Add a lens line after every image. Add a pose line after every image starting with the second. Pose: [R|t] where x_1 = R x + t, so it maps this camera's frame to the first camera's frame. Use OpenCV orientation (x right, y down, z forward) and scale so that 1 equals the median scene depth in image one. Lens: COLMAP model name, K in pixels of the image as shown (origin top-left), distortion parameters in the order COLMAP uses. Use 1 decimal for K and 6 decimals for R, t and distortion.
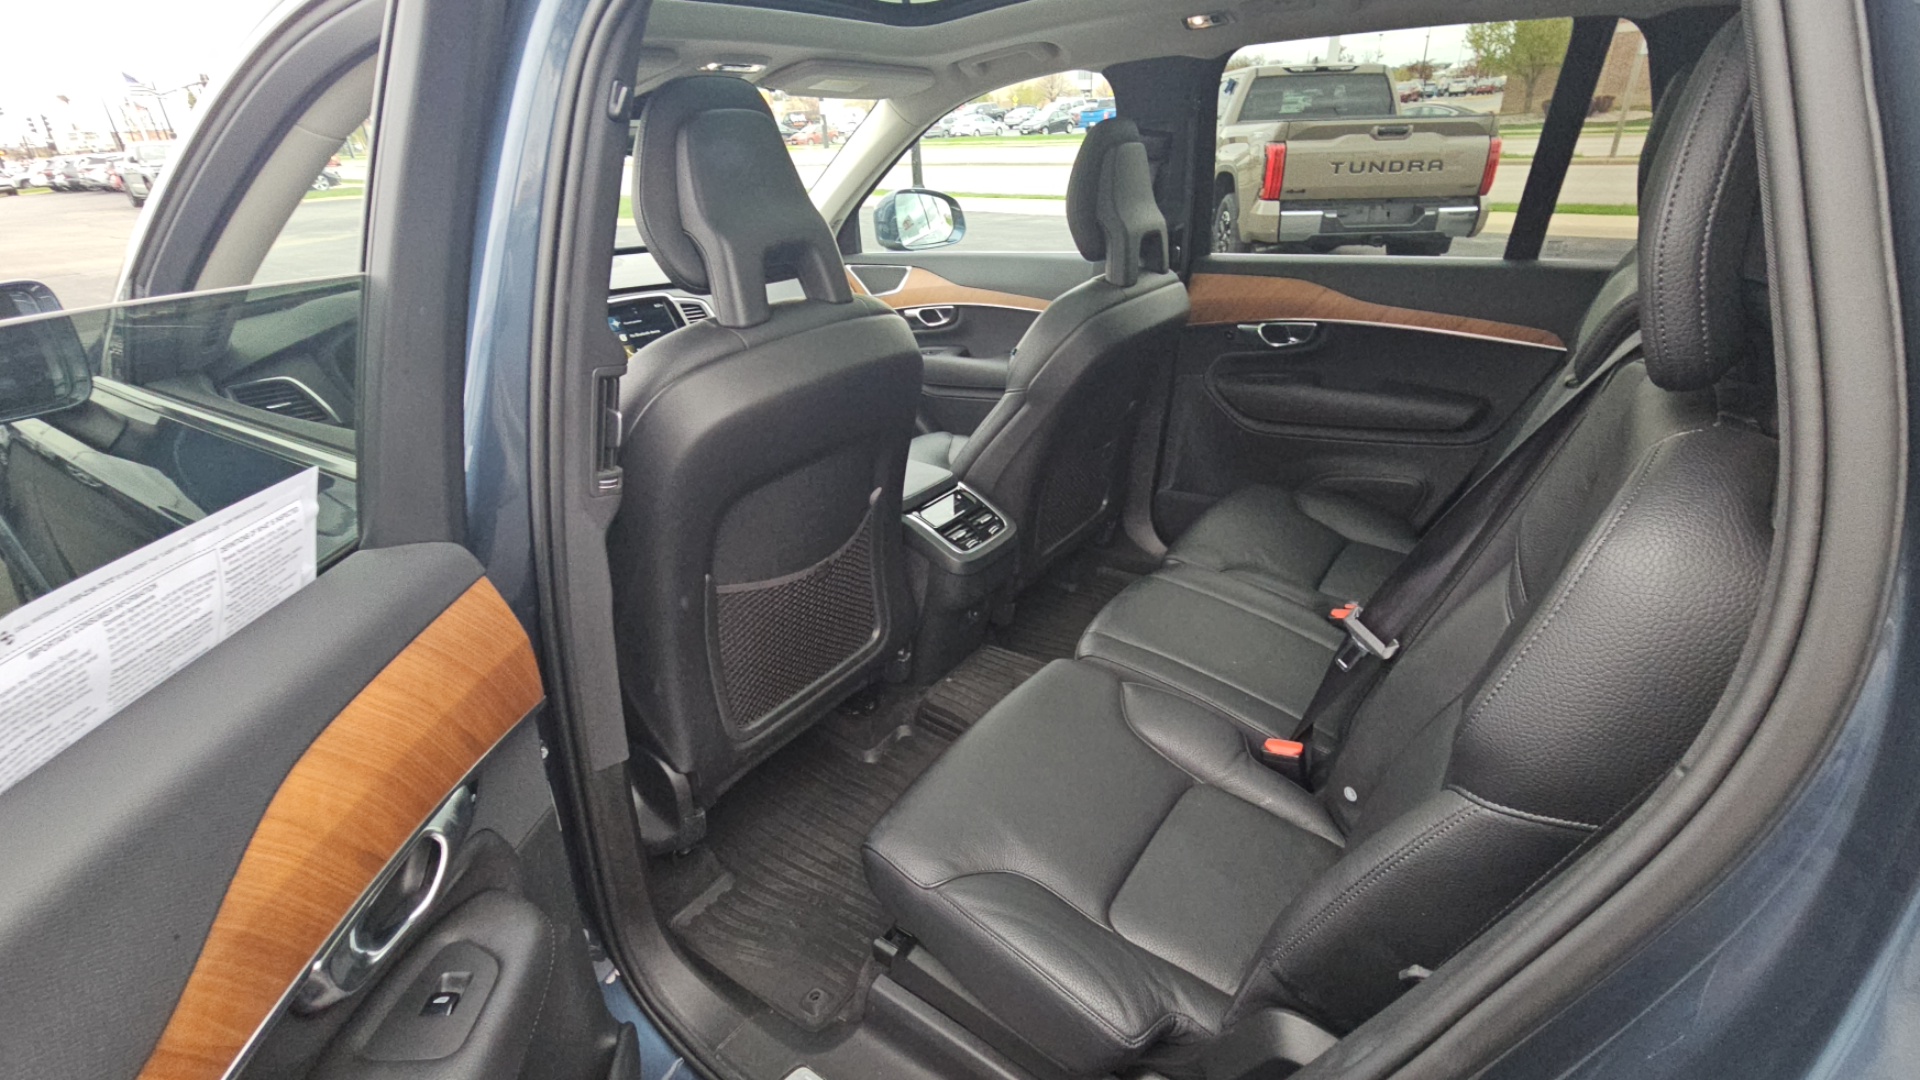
lens RADIAL K [[856.8, 0, 980.2], [0, 856.8, 549.2], [0, 0, 1]] dist [0.008354, -0.007159]
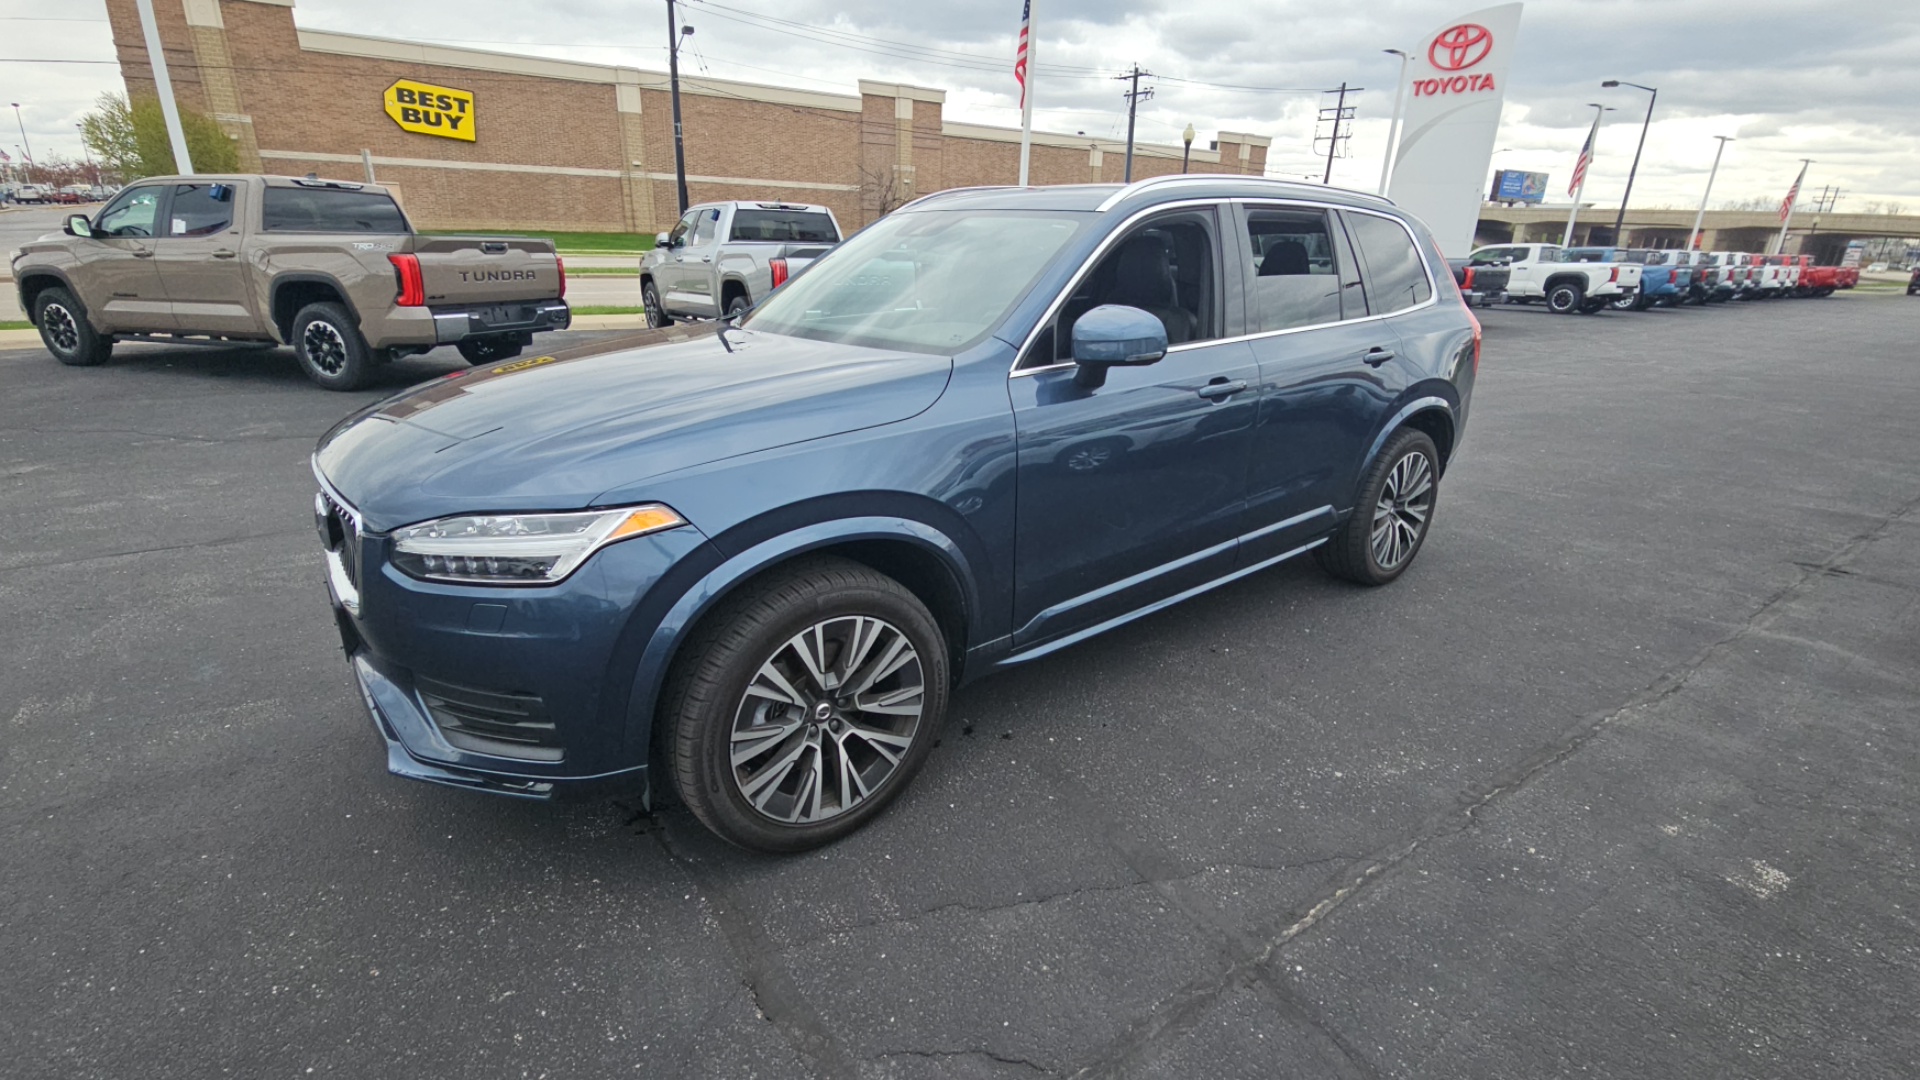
lens RADIAL K [[856.8, 0, 983.5], [0, 856.8, 540.5], [0, 0, 1]] dist [0.008354, -0.007159]
pose [[0.271235, -0.283061, 0.919950, -0.538632], [0.396807, 0.903662, 0.161056, -0.041132], [-0.876913, 0.321358, 0.357426, 0.107869]]
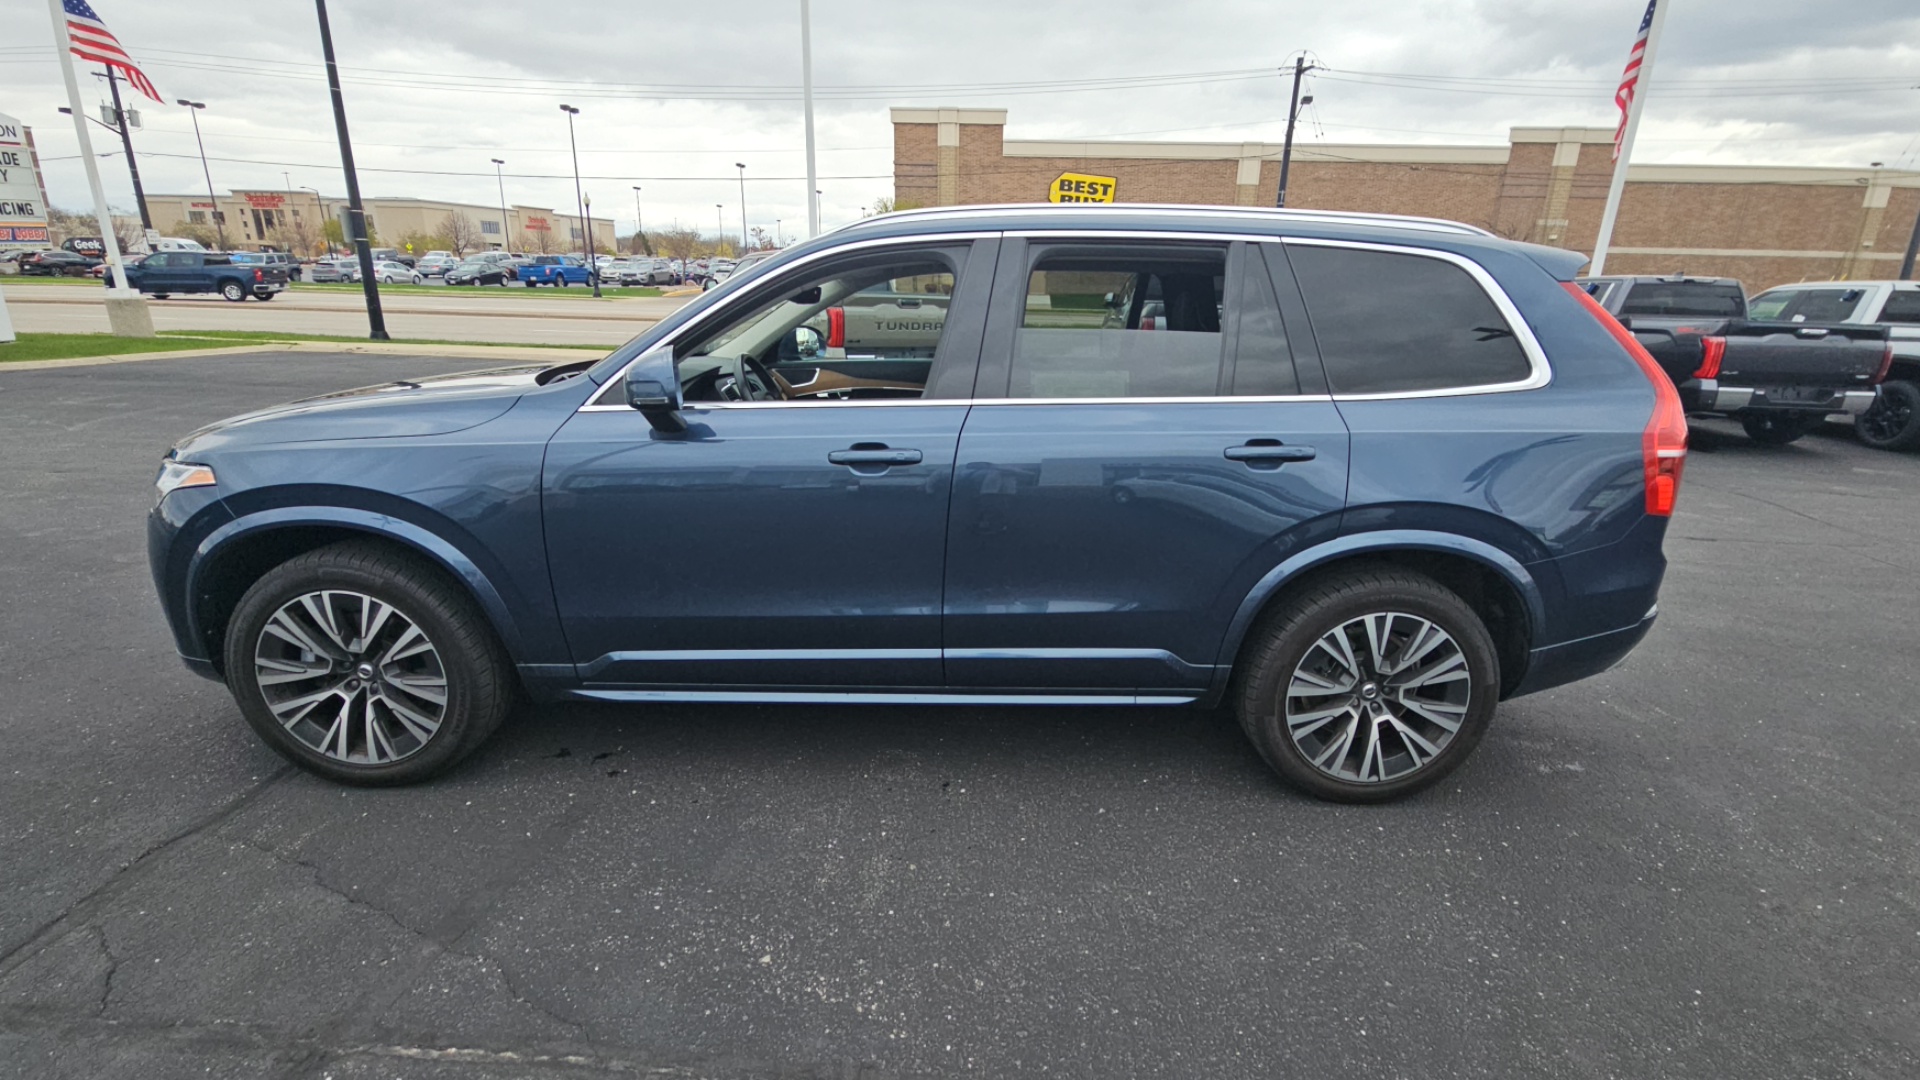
lens RADIAL K [[856.8, 0, 975.1], [0, 856.8, 543.2], [0, 0, 1]] dist [0.008354, -0.007159]
pose [[0.820327, -0.112948, 0.560630, -0.273959], [0.206257, 0.972759, -0.105823, 0.079968], [-0.533405, 0.202444, 0.821277, -0.157357]]
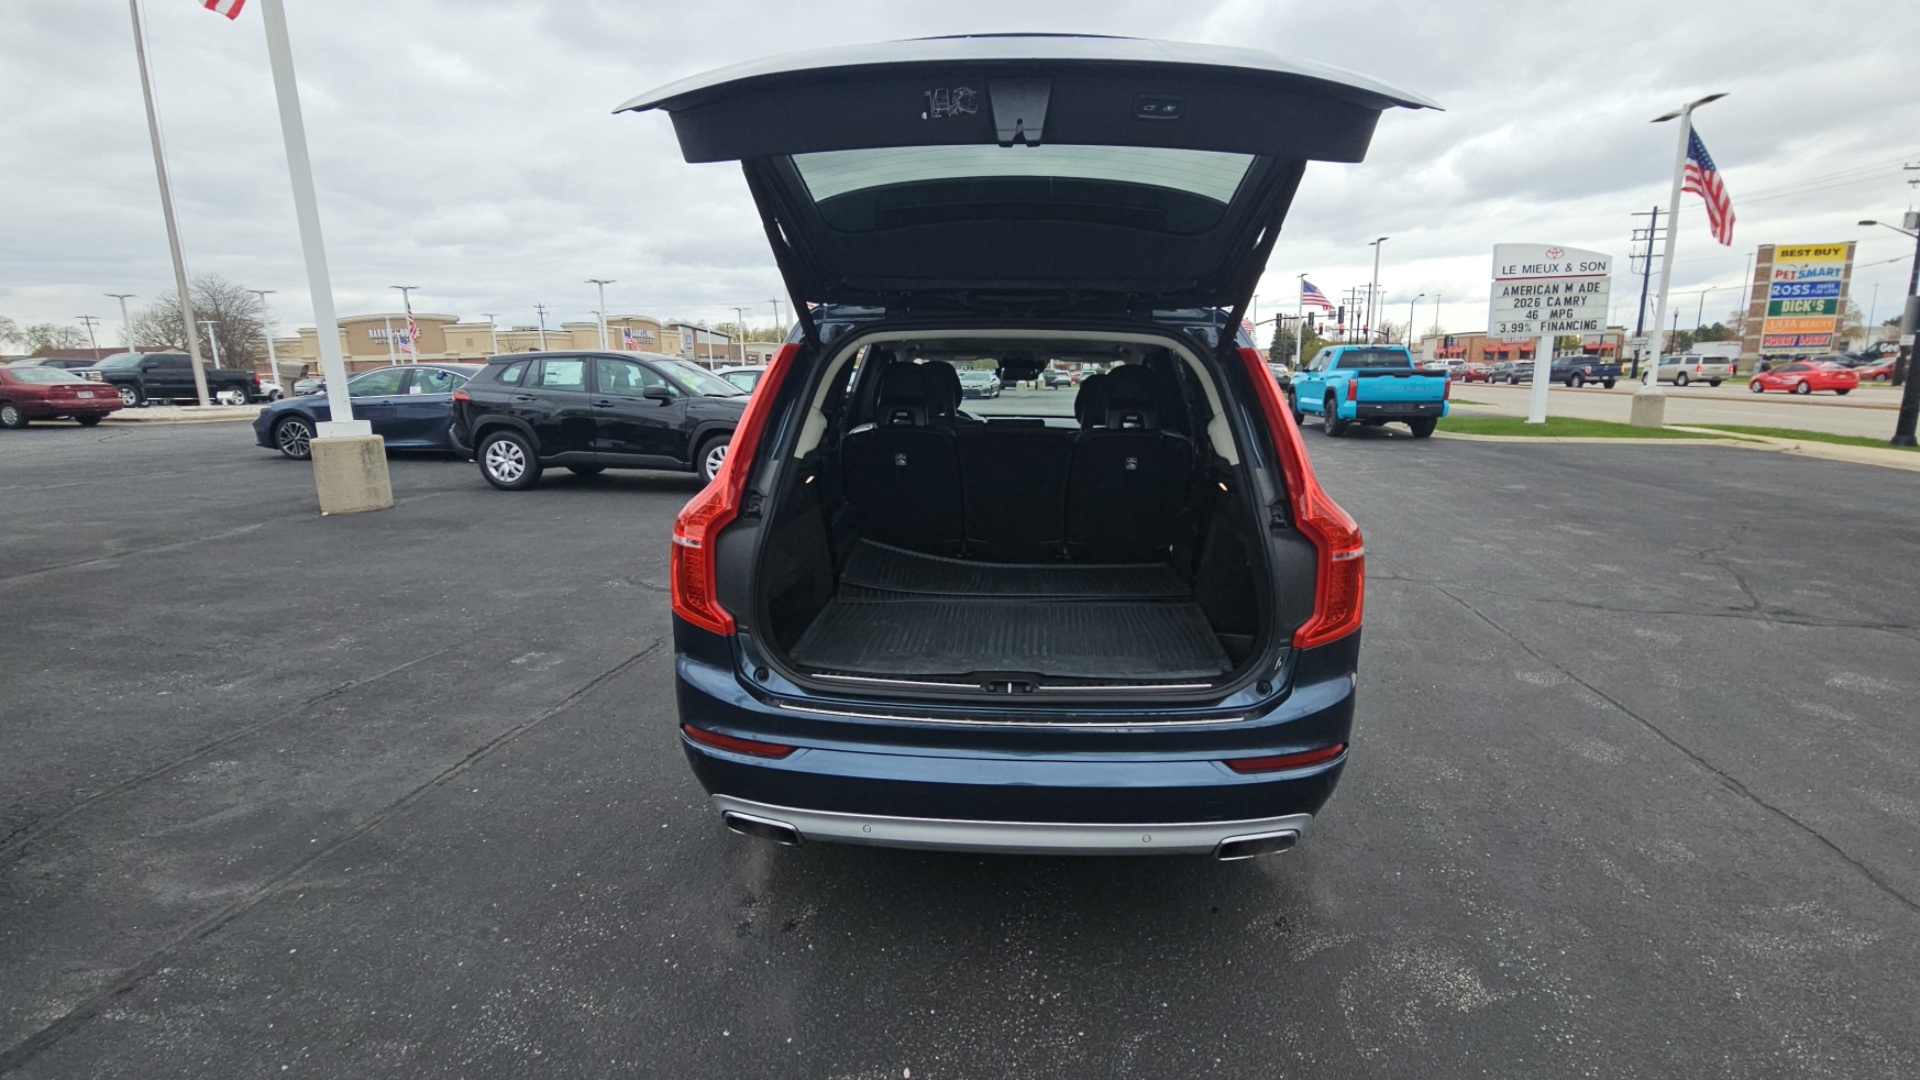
lens RADIAL K [[856.8, 0, 976.6], [0, 856.8, 549.1], [0, 0, 1]] dist [0.008354, -0.007159]
pose [[0.520631, 0.209160, -0.827765, 0.473637], [-0.392685, 0.919556, -0.014629, 0.035205], [0.758117, 0.332668, 0.560884, -0.119603]]
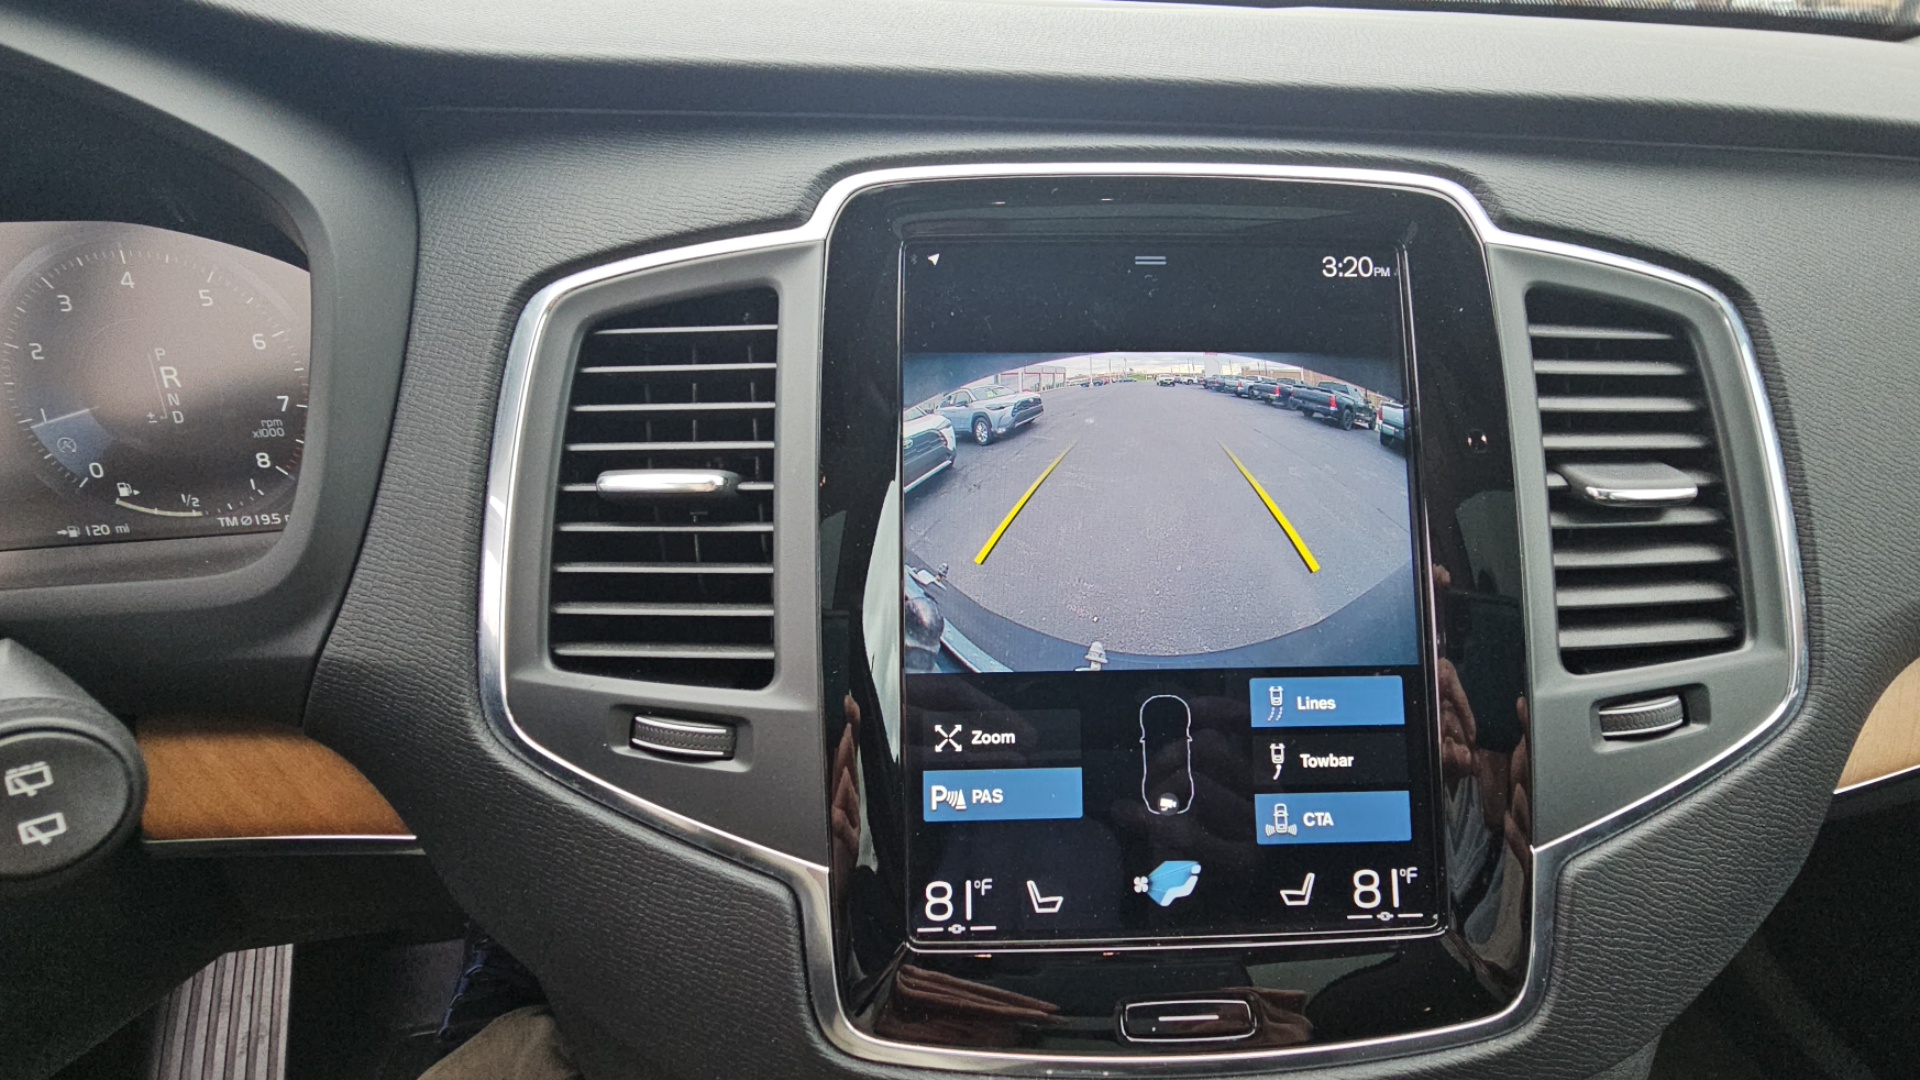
lens RADIAL K [[856.8, 0, 981.0], [0, 856.8, 546.7], [0, 0, 1]] dist [0.008354, -0.007159]
pose [[0.702490, 0.399603, -0.588918, -0.087603], [-0.340721, 0.915331, 0.214659, -0.069133], [0.624833, 0.049861, 0.779165, 0.236277]]
